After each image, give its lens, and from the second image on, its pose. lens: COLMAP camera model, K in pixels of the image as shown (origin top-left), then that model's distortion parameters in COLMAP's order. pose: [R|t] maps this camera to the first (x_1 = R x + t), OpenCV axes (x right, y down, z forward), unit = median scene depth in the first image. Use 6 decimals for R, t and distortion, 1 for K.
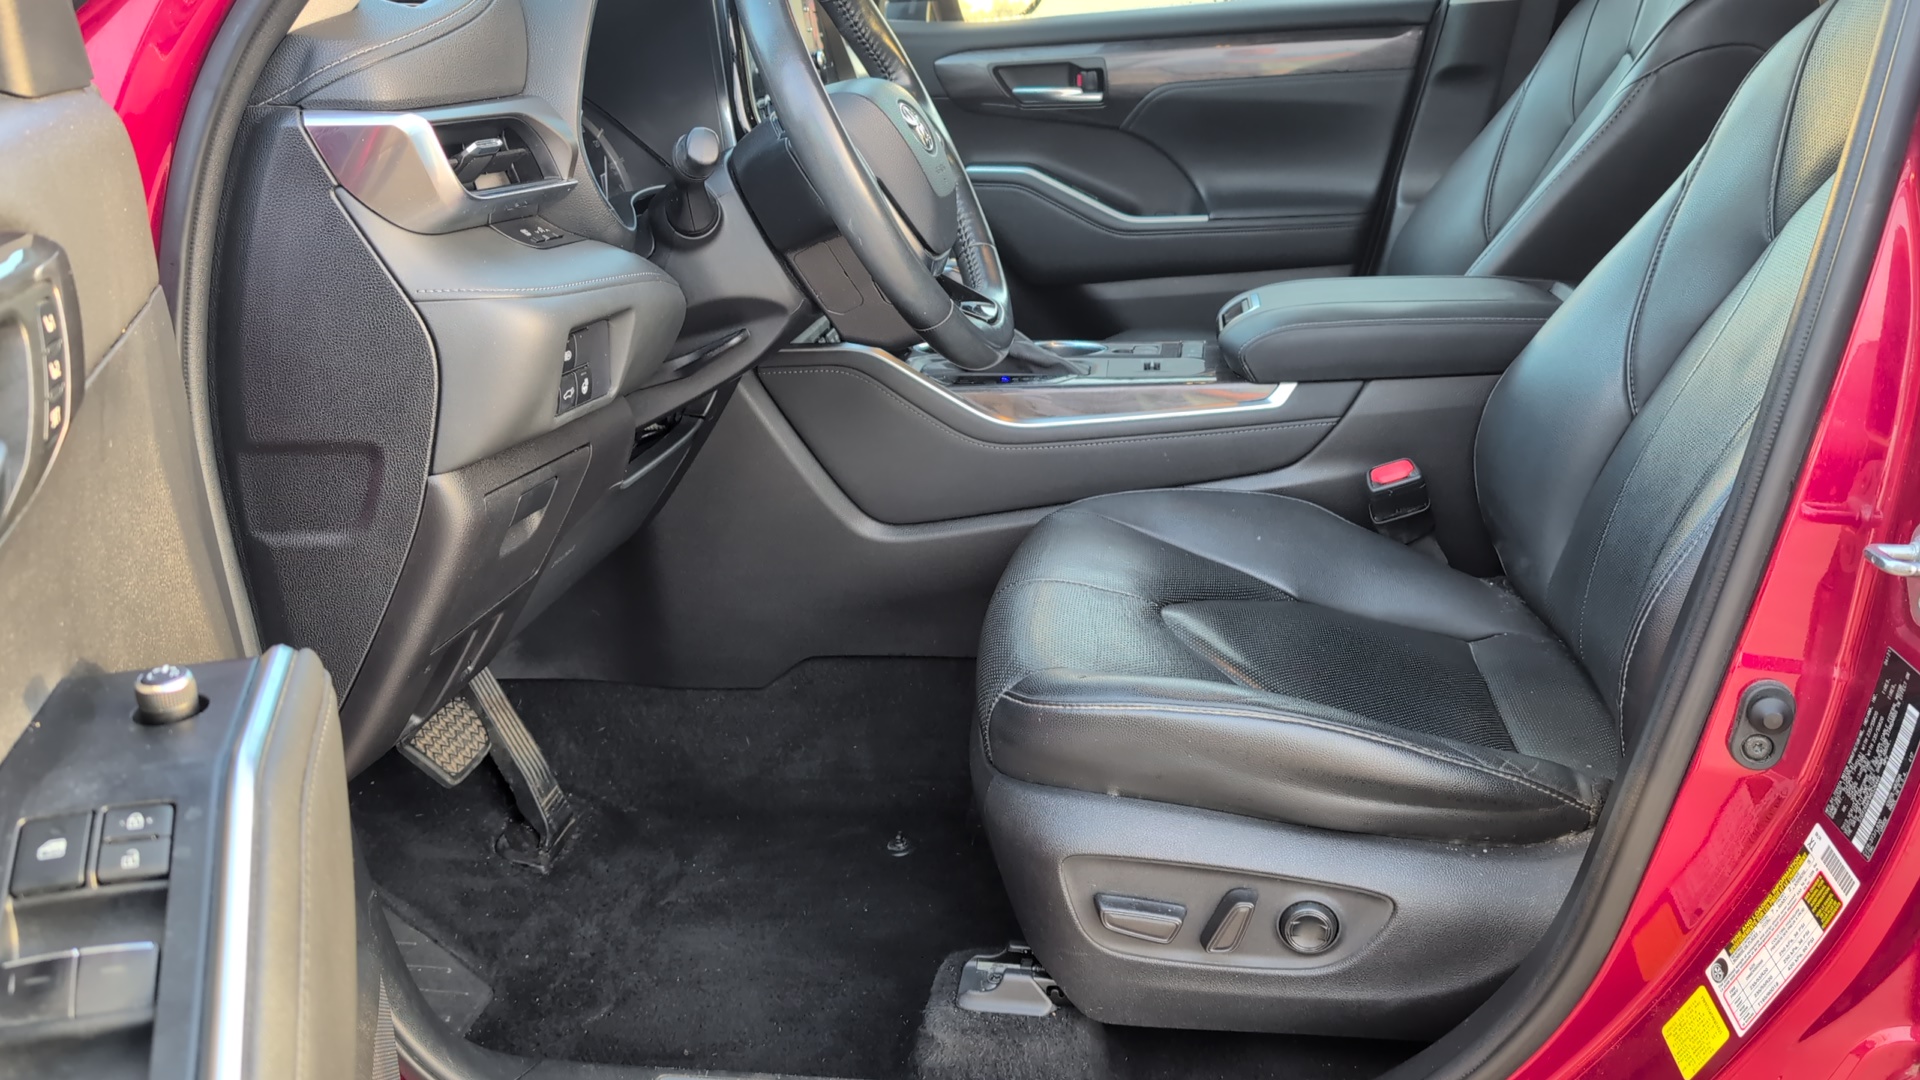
lens RADIAL K [[1602.8, 0, 959.4], [0, 1602.8, 538.8], [0, 0, 1]] dist [0.005879, -0.011314]
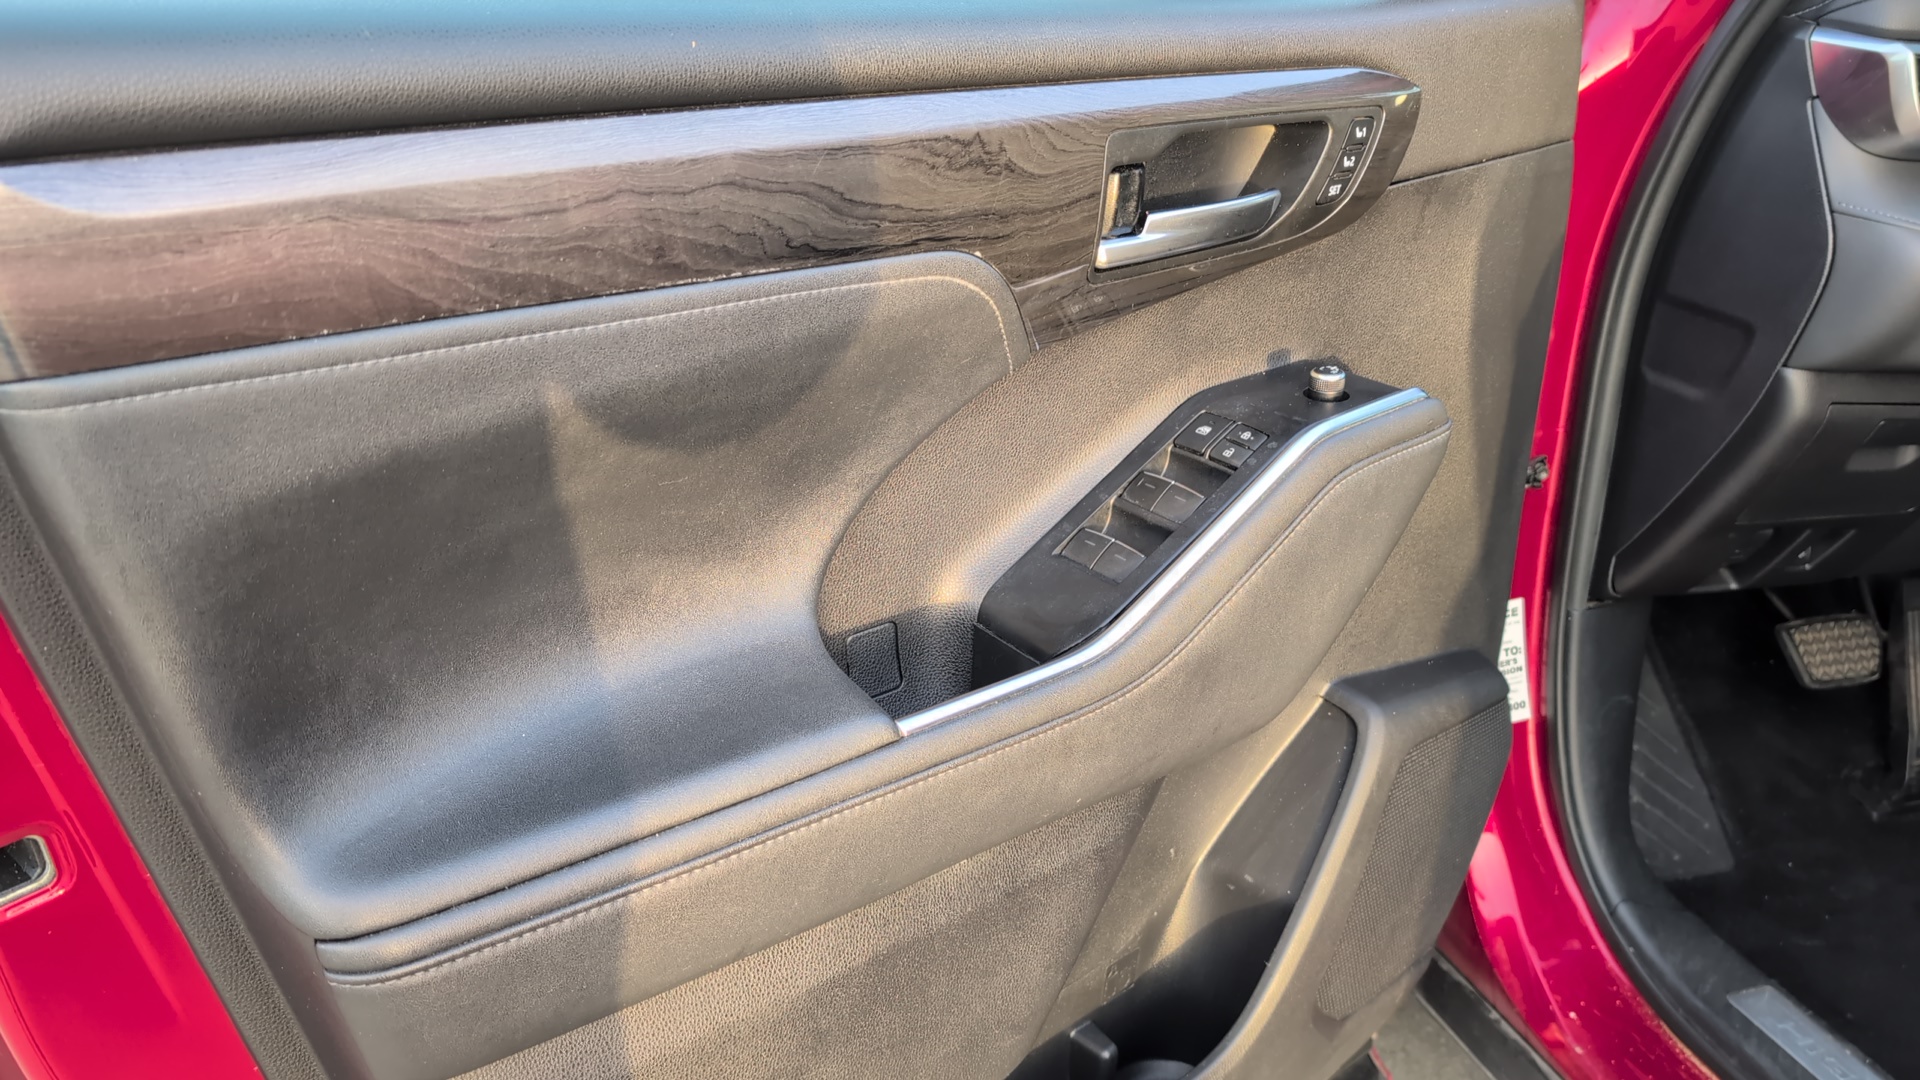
lens RADIAL K [[1602.8, 0, 961.8], [0, 1602.8, 540.2], [0, 0, 1]] dist [0.005879, -0.011314]
pose [[0.430139, 0.394014, -0.812240, 0.379925], [-0.336924, 0.904783, 0.260481, -0.028494], [0.837534, 0.161620, 0.521935, -0.038958]]
